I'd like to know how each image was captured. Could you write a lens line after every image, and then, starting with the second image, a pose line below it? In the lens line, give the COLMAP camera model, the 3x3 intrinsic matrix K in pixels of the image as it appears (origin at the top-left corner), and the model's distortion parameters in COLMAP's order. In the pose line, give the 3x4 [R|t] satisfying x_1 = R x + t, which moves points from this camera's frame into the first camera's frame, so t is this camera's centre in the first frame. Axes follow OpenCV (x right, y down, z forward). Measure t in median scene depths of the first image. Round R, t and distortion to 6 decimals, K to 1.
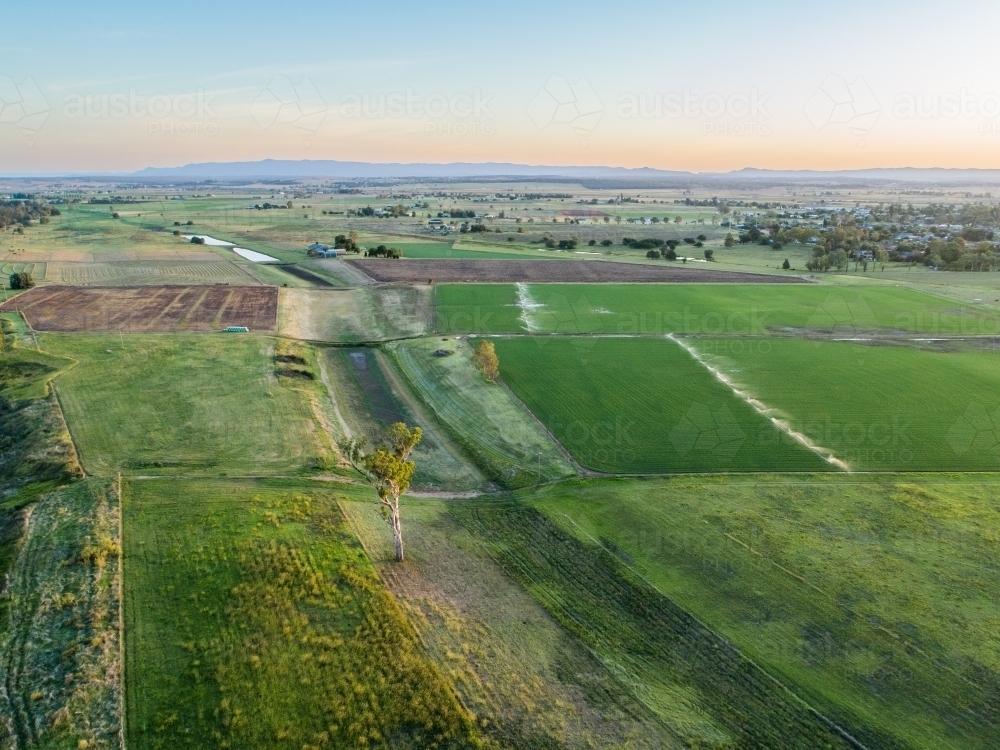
lens RADIAL K [[741.9, 0, 475.9], [0, 741.9, 373.5], [0, 0, 1]] dist [-0.021001, 0.005810]
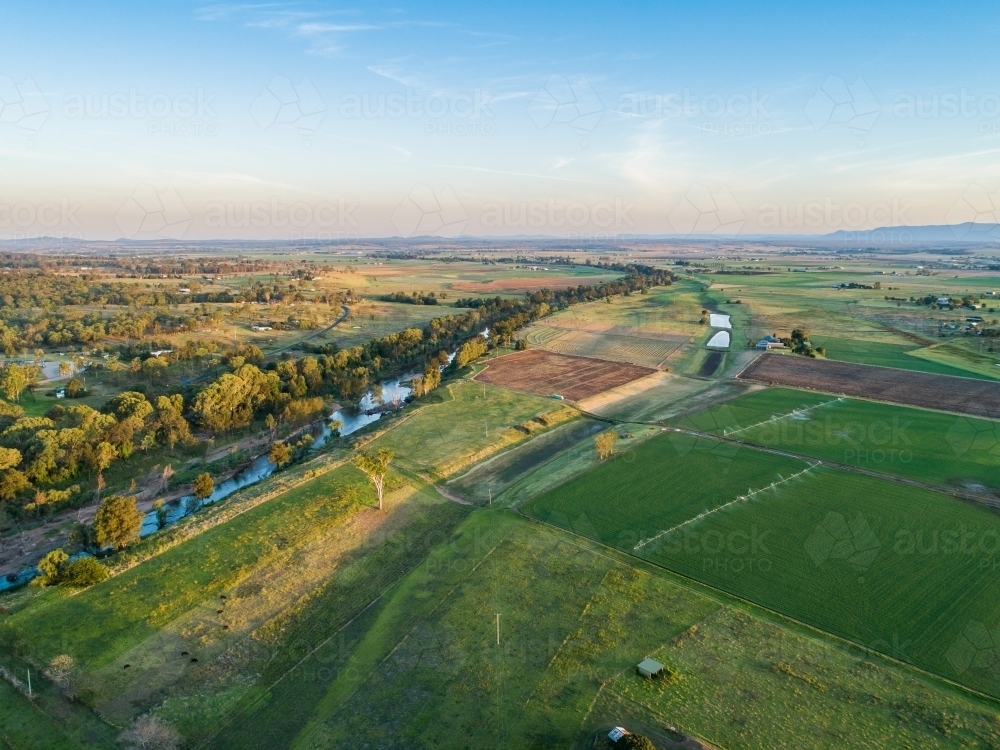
lens RADIAL K [[726.0, 0, 504.8], [0, 726.0, 378.0], [0, 0, 1]] dist [-0.023996, 0.010339]
pose [[0.679932, 0.141150, -0.719561, 1.297255], [-0.192178, 0.981300, 0.010899, -0.178969], [0.707644, 0.130873, 0.694343, -0.229033]]
